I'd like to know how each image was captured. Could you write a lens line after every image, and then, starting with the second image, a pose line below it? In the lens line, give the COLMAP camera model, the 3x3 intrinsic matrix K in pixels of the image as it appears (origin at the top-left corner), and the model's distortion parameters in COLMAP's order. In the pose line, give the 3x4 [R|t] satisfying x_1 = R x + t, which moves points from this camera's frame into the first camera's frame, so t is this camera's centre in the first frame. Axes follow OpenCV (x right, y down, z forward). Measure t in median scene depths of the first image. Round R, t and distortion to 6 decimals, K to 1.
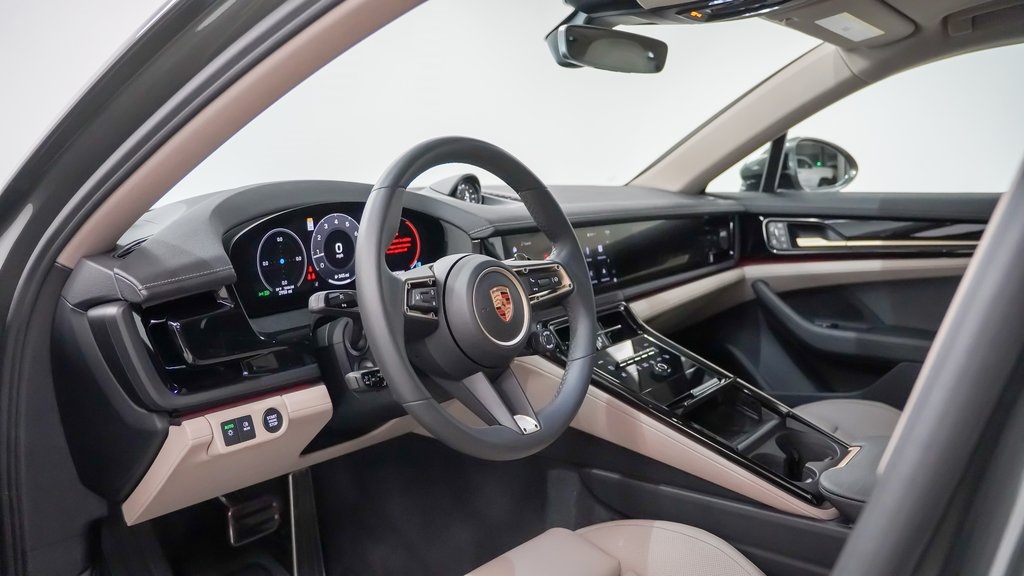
lens RADIAL K [[818.1, 0, 508.5], [0, 818.1, 290.0], [0, 0, 1]] dist [-0.152998, 0.001411]
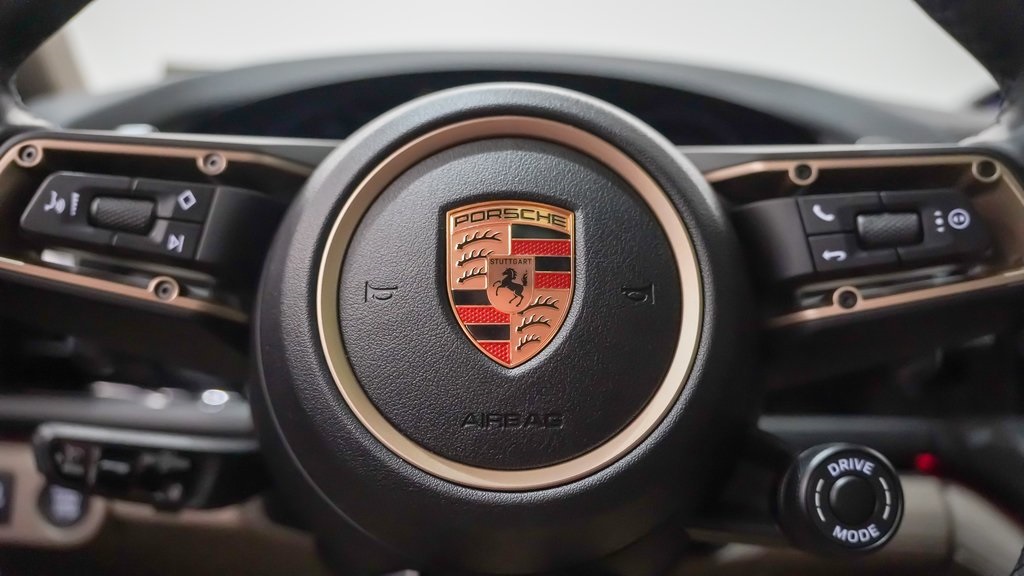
lens RADIAL K [[818.1, 0, 517.7], [0, 818.1, 284.3], [0, 0, 1]] dist [-0.152998, 0.001411]
pose [[0.653247, 0.054943, -0.755149, 0.128184], [-0.108734, 0.993833, -0.021752, 0.018842], [0.749296, 0.096320, 0.655193, 0.737480]]
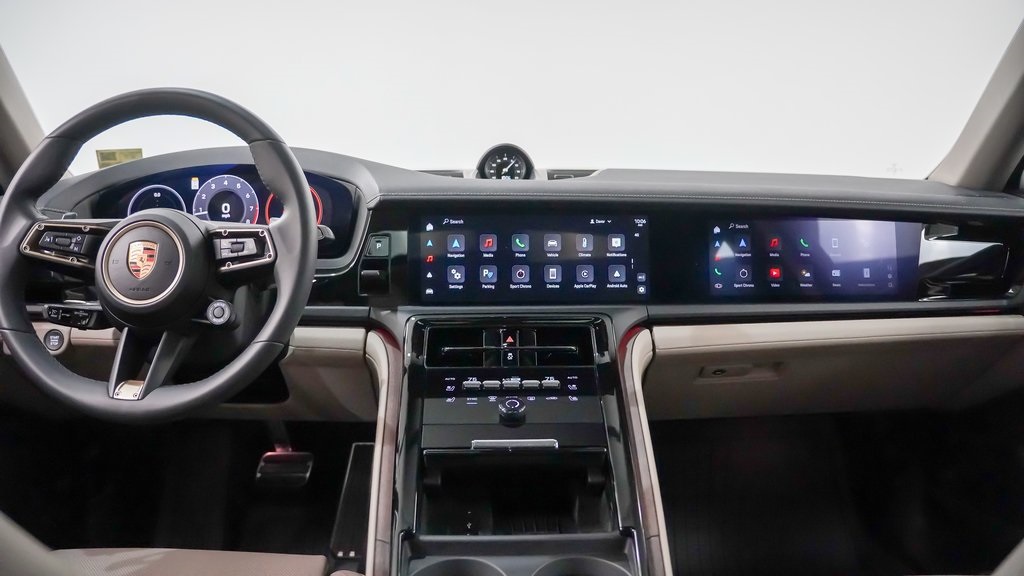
lens RADIAL K [[818.1, 0, 512.8], [0, 818.1, 286.4], [0, 0, 1]] dist [-0.152998, 0.001411]
pose [[0.645978, 0.102611, -0.756428, 0.816928], [-0.127678, 0.991489, 0.025462, -0.025726], [0.752603, 0.080131, 0.653581, 0.621173]]
